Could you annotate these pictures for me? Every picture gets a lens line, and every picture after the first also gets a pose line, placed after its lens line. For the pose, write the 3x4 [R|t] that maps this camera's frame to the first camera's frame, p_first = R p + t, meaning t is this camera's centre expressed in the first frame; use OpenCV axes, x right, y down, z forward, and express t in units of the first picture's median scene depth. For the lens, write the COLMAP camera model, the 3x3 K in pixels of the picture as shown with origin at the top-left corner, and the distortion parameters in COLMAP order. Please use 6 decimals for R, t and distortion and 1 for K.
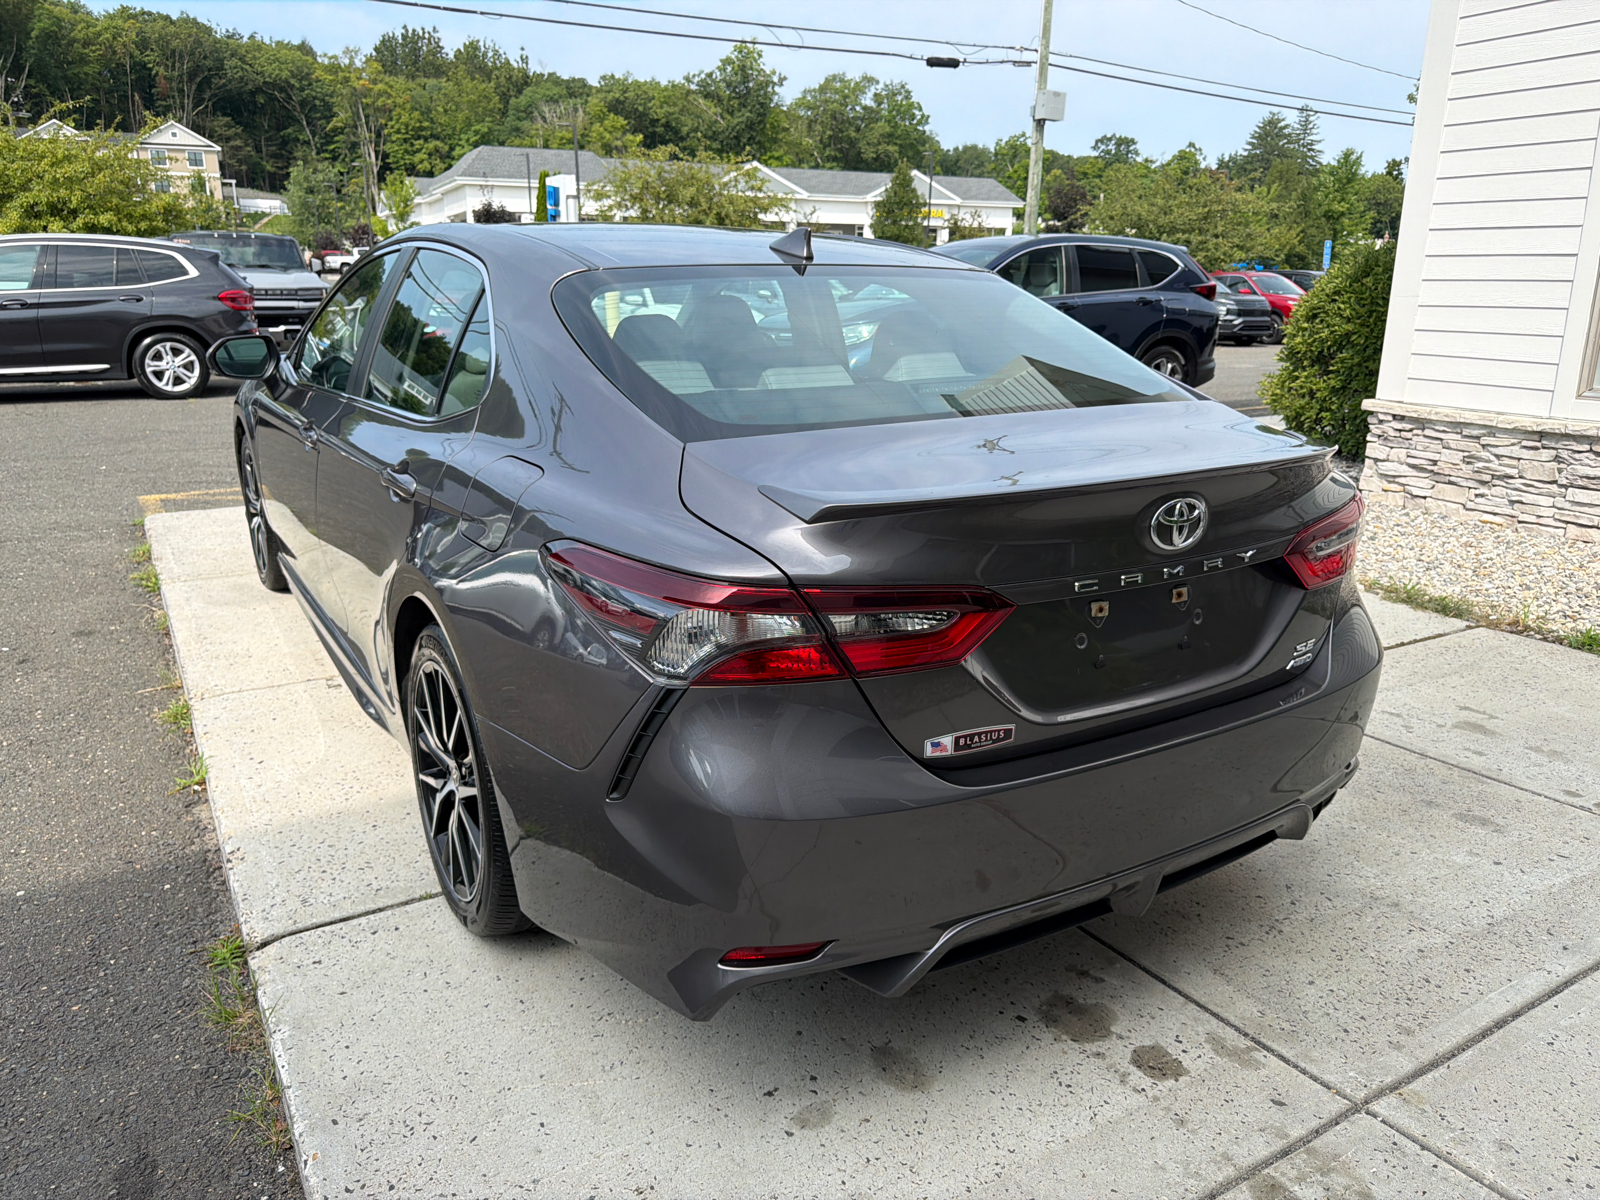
lens RADIAL K [[1137.3, 0, 800.9], [0, 1137.3, 604.9], [0, 0, 1]] dist [0.009815, -0.015325]
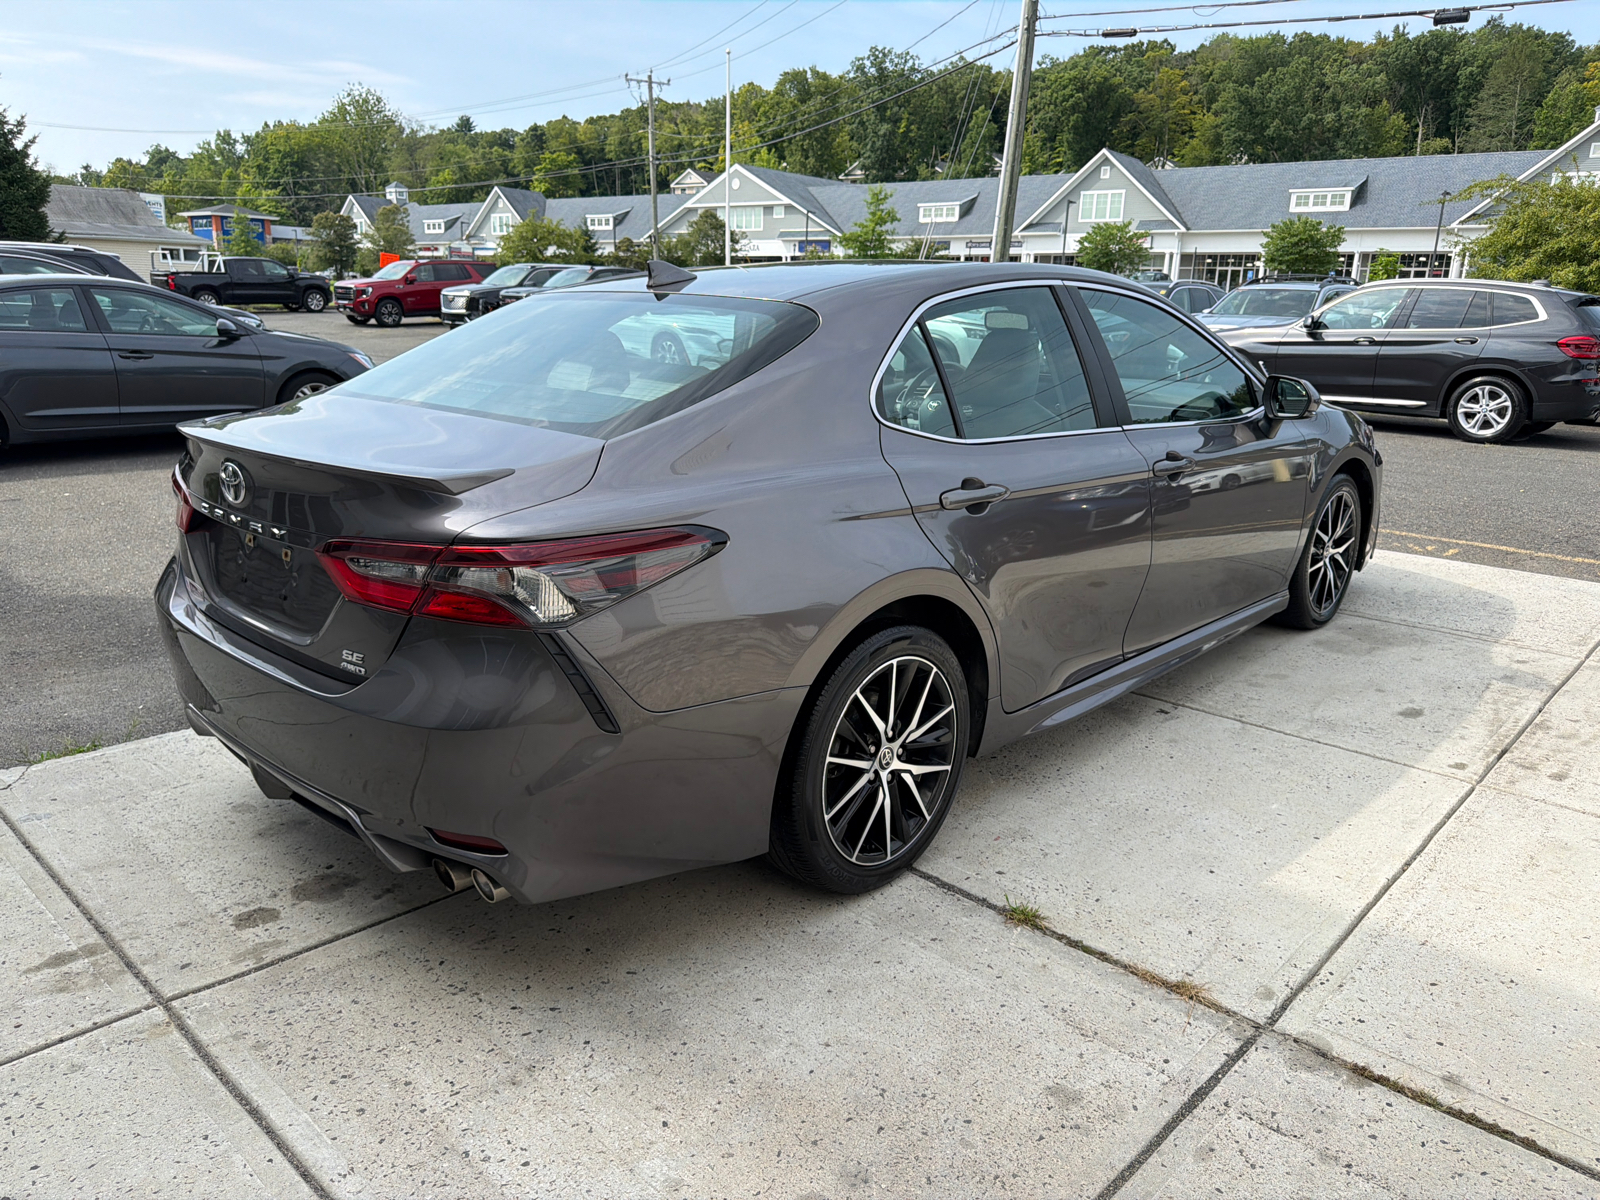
lens RADIAL K [[1137.3, 0, 805.9], [0, 1137.3, 609.9], [0, 0, 1]] dist [0.009815, -0.015325]
pose [[0.263408, 0.253059, -0.930901, 0.108241], [-0.285193, 0.942275, 0.175452, -0.021622], [0.921564, 0.219271, 0.320374, 0.075371]]
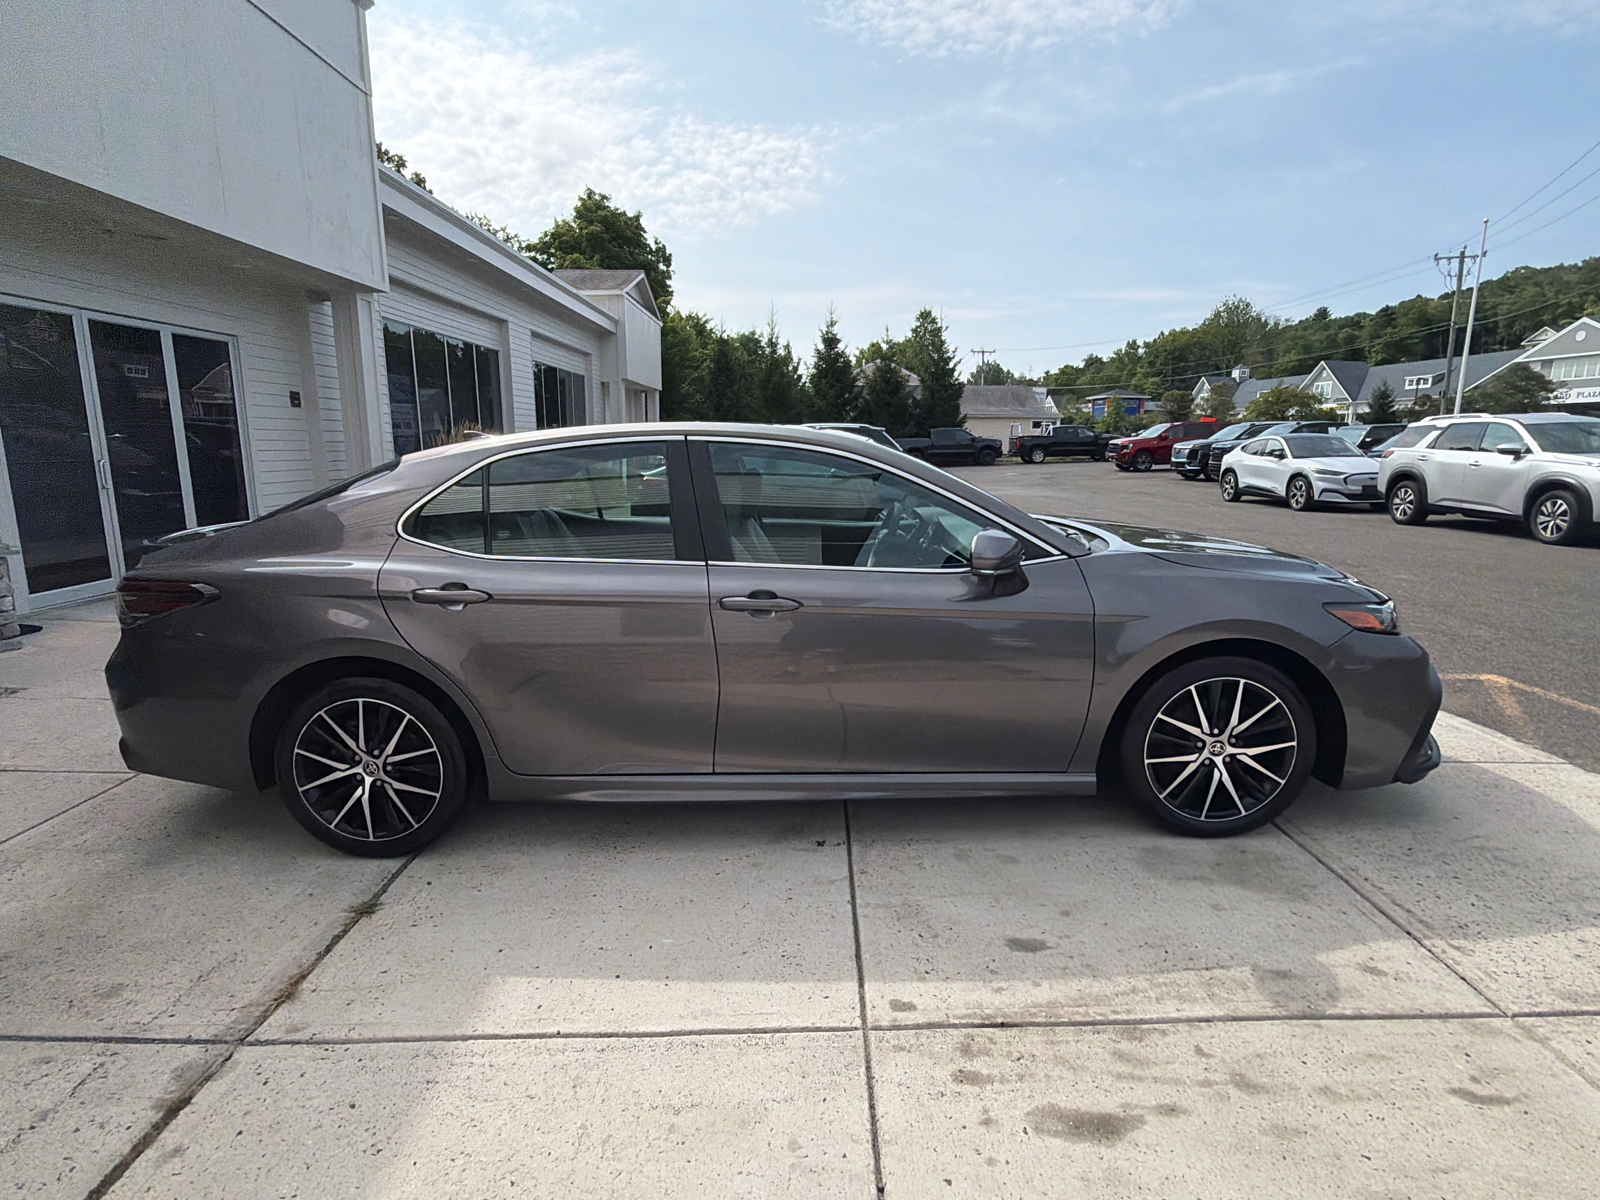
lens RADIAL K [[818.0, 0, 798.2], [0, 818.0, 603.8], [0, 0, 1]] dist [0.002335, -0.001475]
pose [[-0.531842, 0.156162, -0.832321, 0.077732], [-0.237342, 0.915973, 0.323516, -0.056739], [0.812904, 0.369604, -0.450088, 0.190407]]
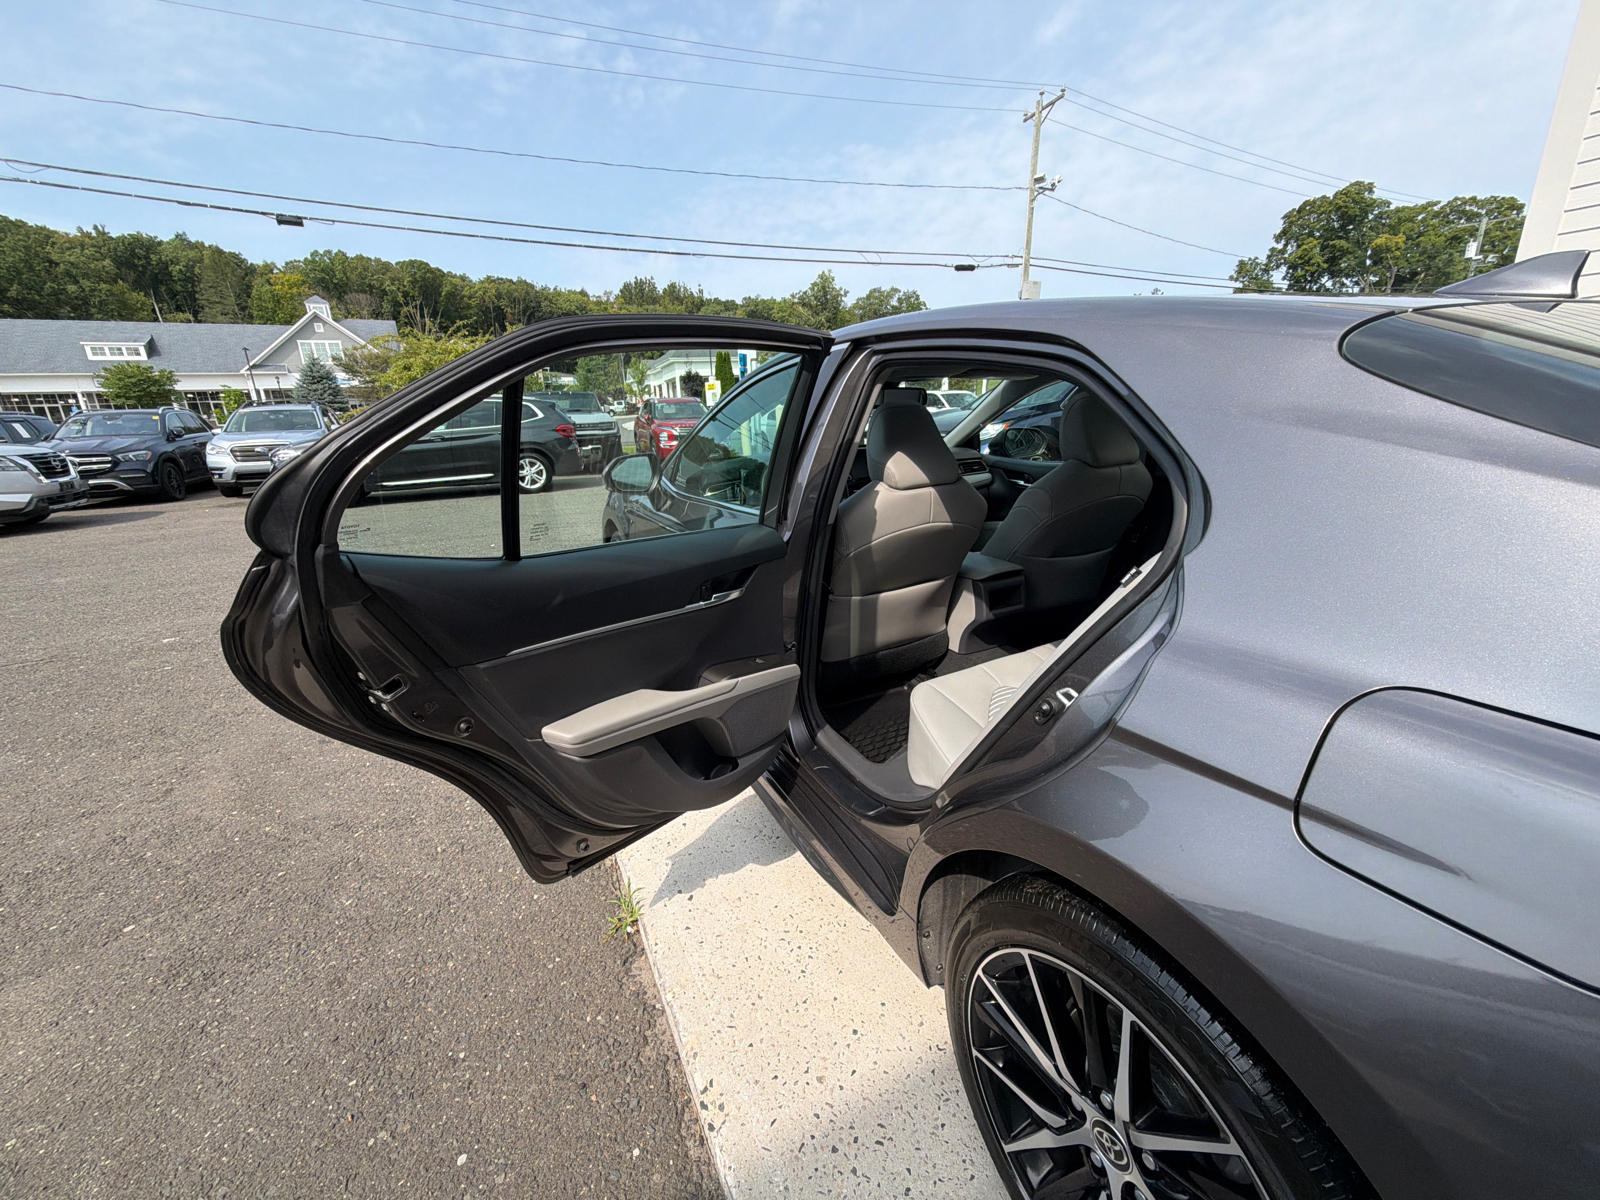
lens RADIAL K [[634.3, 0, 798.9], [0, 634.3, 604.7], [0, 0, 1]] dist [0.000374, -0.000249]
pose [[0.995400, -0.018810, -0.093941, -0.035846], [0.020845, 0.999568, 0.020726, -0.013137], [0.093511, -0.022589, 0.995362, 0.052416]]
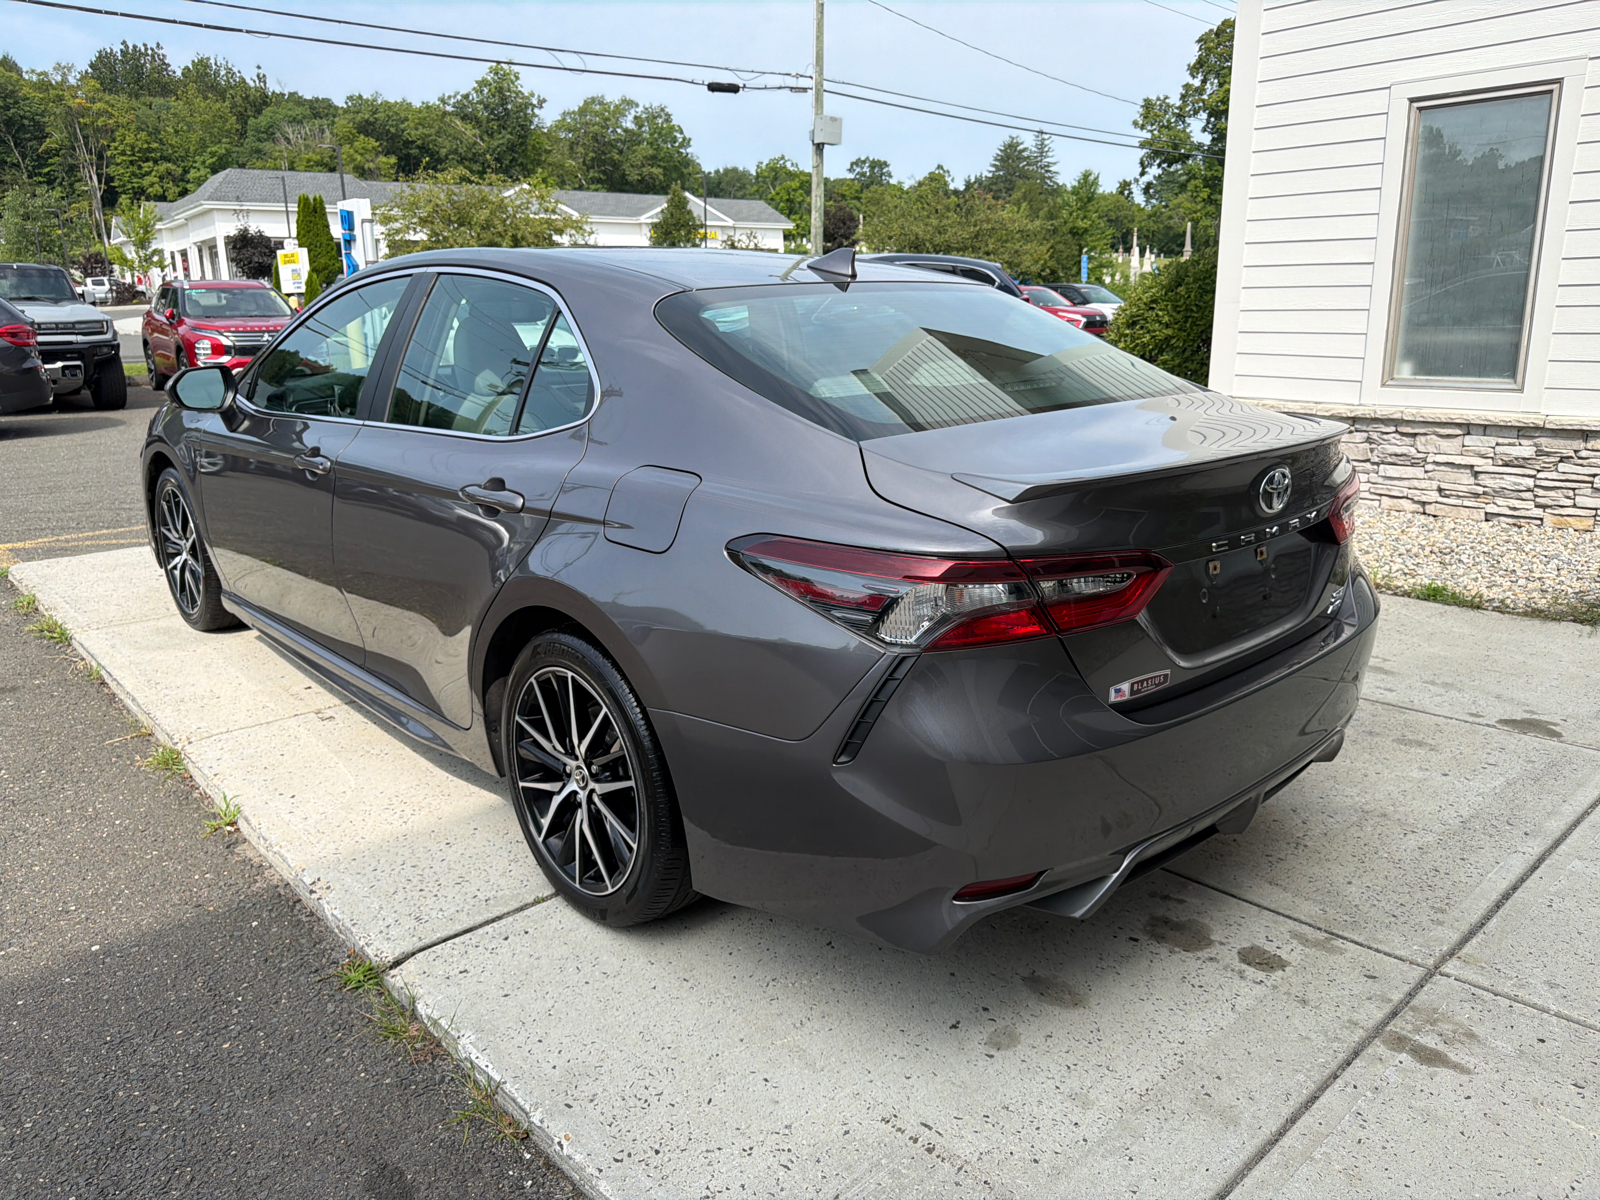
lens RADIAL K [[1137.3, 0, 790.5], [0, 1137.3, 595.6], [0, 0, 1]] dist [0.009815, -0.015325]
pose [[0.982575, -0.065862, 0.173803, -0.023285], [0.069983, 0.997392, -0.017678, 0.001427], [-0.172186, 0.029533, 0.984622, -0.004717]]
